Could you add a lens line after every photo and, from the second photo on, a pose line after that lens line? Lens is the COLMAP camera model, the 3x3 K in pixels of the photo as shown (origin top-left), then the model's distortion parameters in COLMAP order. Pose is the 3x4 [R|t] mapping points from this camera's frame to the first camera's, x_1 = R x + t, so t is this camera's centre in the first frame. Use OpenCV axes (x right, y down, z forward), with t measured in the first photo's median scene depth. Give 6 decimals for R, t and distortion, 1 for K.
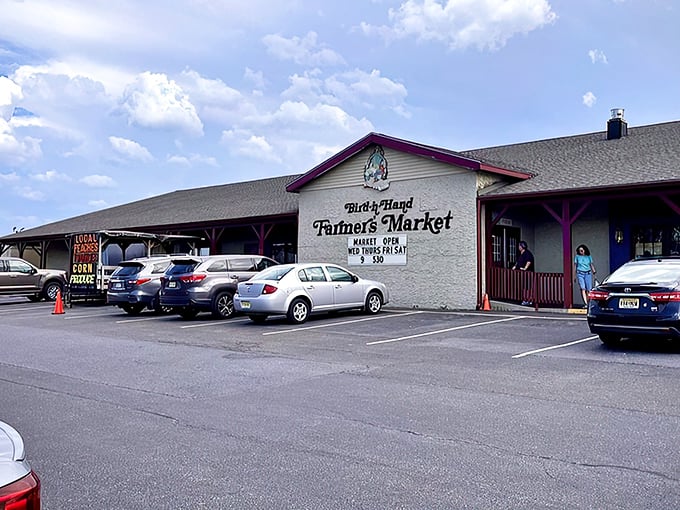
lens RADIAL K [[825.6, 0, 339.9], [0, 825.6, 253.6], [0, 0, 1]] dist [0.012970, 0.000000]
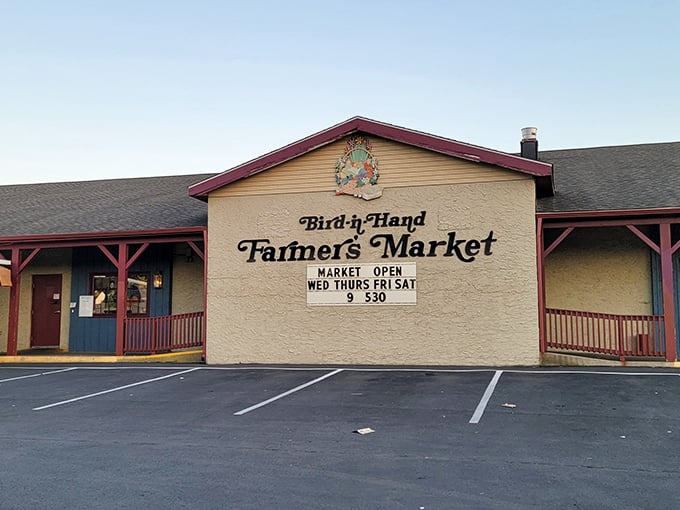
lens RADIAL K [[825.6, 0, 340.0], [0, 825.6, 257.8], [0, 0, 1]] dist [0.012970, 0.000000]
pose [[0.867191, 0.027985, 0.497189, -0.323220], [-0.005412, 0.998890, -0.046784, 0.006427], [-0.497946, 0.037880, 0.866380, 0.405145]]
